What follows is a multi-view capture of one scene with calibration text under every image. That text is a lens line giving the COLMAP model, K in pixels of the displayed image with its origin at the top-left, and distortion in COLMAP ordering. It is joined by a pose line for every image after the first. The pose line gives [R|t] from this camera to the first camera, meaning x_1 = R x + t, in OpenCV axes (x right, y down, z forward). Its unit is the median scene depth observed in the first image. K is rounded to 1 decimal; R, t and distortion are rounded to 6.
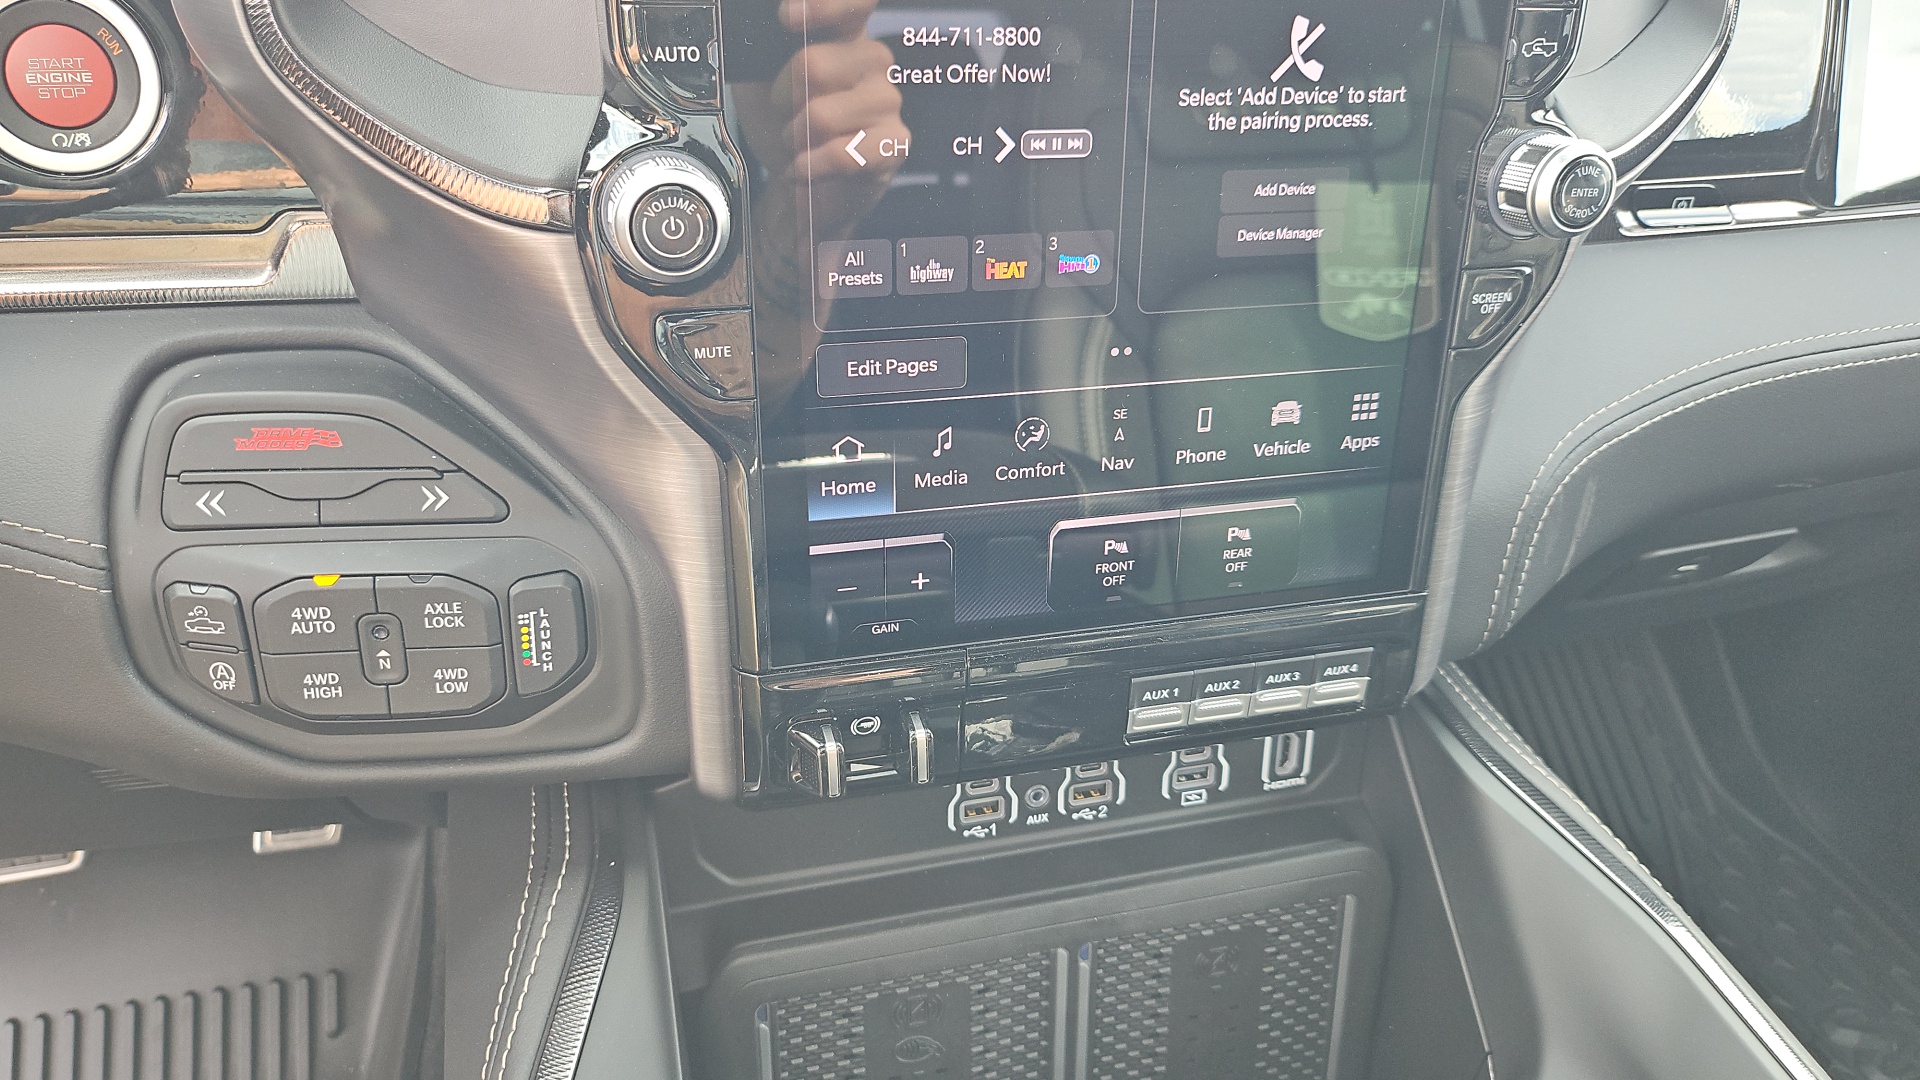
lens RADIAL K [[1409.8, 0, 961.6], [0, 1409.8, 577.8], [0, 0, 1]] dist [0.031434, -0.045024]
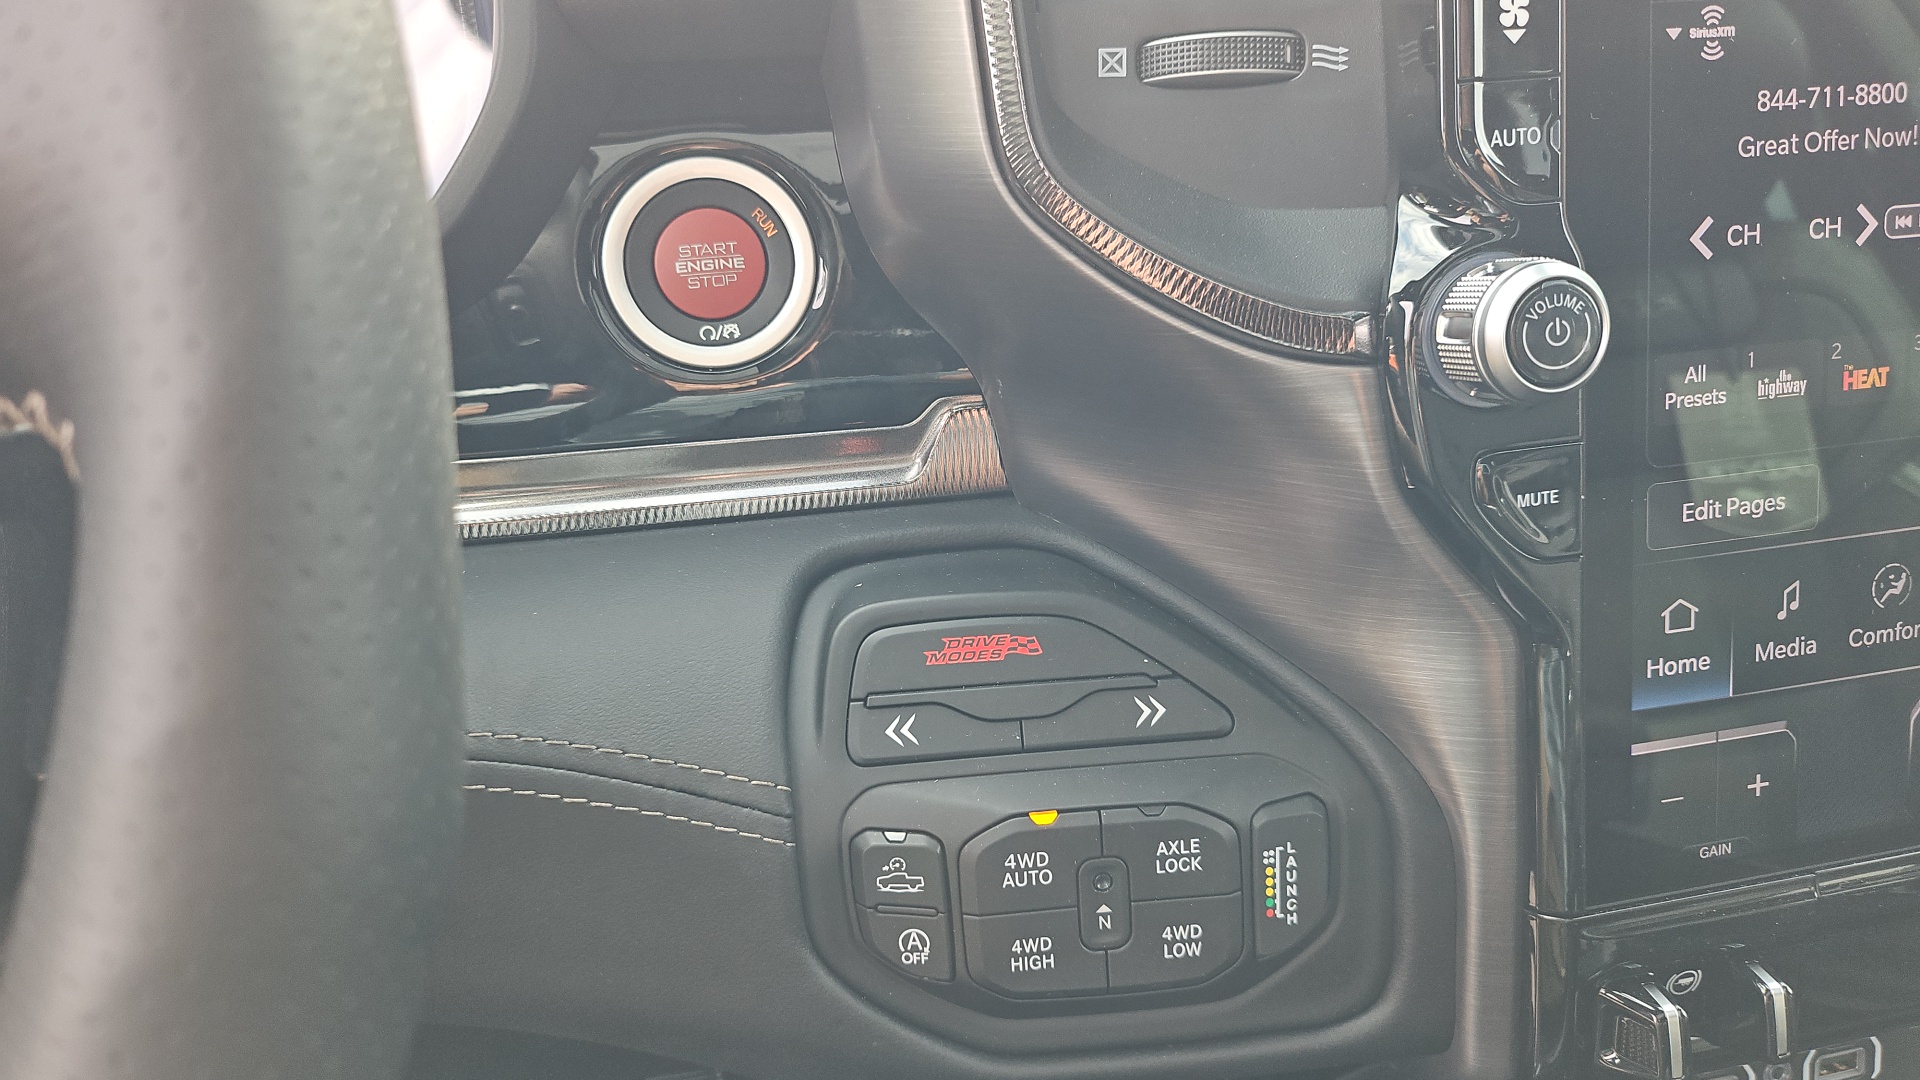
lens RADIAL K [[1409.8, 0, 961.6], [0, 1409.8, 577.8], [0, 0, 1]] dist [0.031434, -0.045024]
pose [[0.991965, -0.071767, -0.104189, -0.391298], [0.050666, 0.979963, -0.192628, 0.019801], [0.115925, 0.185802, 0.975725, 0.179756]]
